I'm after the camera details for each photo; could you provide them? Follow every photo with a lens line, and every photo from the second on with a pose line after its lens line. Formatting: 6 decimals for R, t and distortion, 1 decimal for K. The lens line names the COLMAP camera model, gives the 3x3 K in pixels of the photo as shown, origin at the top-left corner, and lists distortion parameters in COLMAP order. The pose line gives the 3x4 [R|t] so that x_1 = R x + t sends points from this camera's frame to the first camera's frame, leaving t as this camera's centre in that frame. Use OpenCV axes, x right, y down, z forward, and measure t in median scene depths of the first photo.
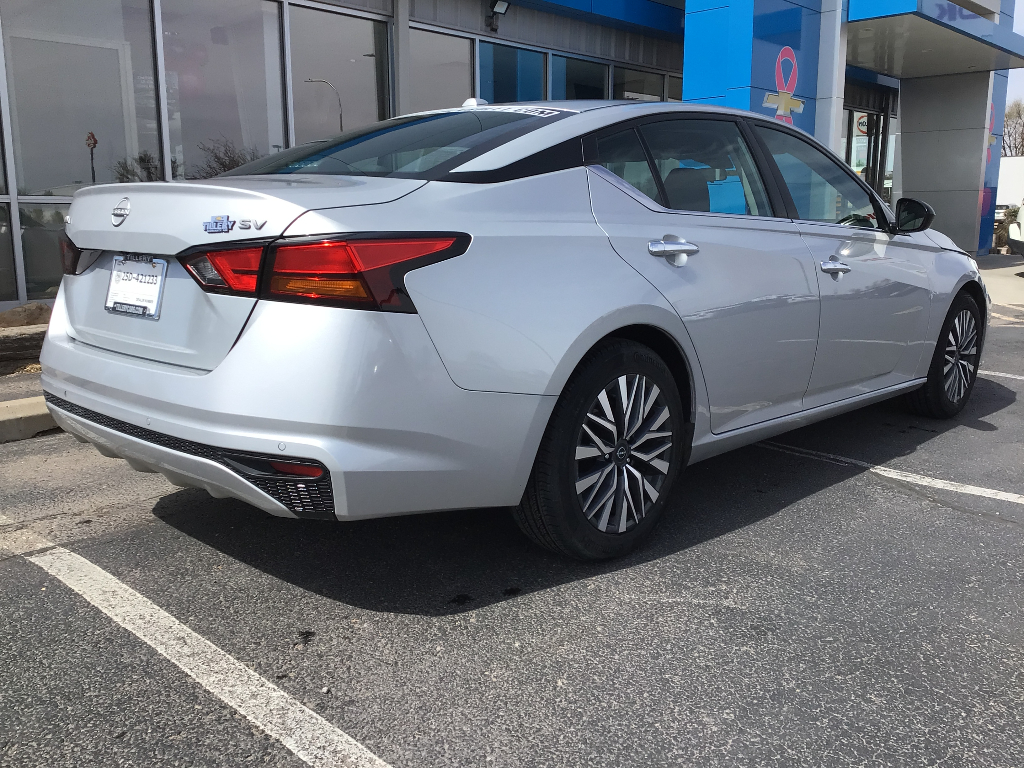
lens RADIAL K [[919.3, 0, 519.3], [0, 919.3, 382.1], [0, 0, 1]] dist [0.017007, -0.014243]
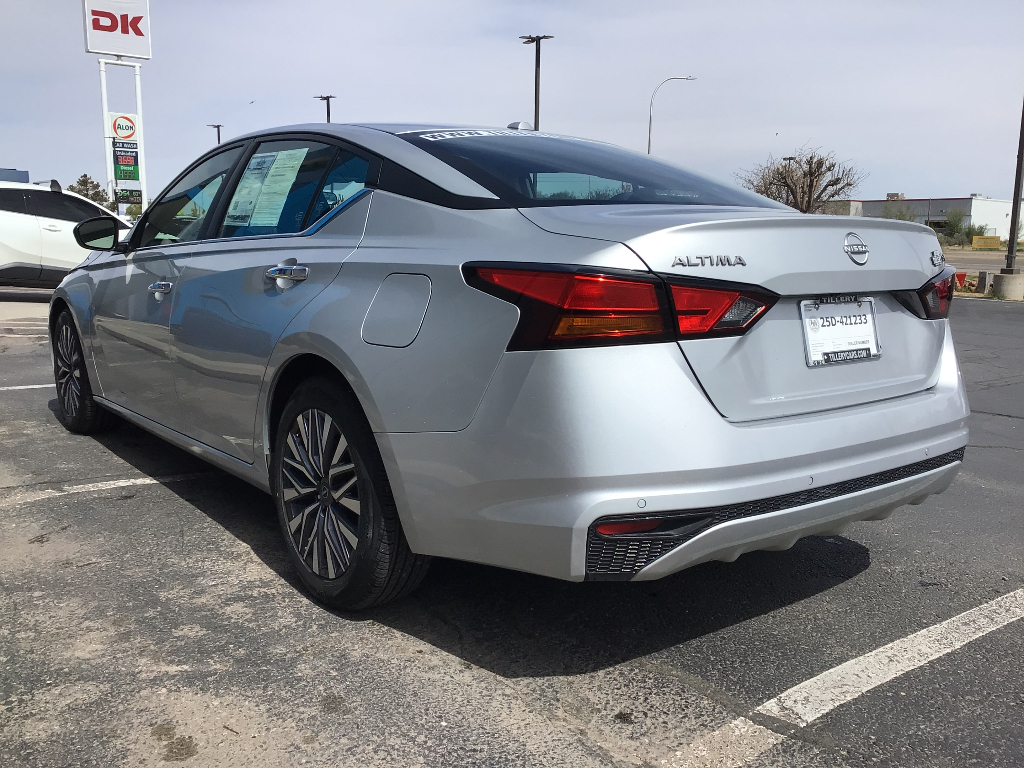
lens RADIAL K [[919.3, 0, 518.6], [0, 919.3, 387.1], [0, 0, 1]] dist [0.017007, -0.014243]
pose [[0.158035, -0.162178, 0.974024, -1.324354], [0.166369, 0.976691, 0.135629, -0.219714], [-0.973317, 0.140613, 0.181333, 1.127651]]
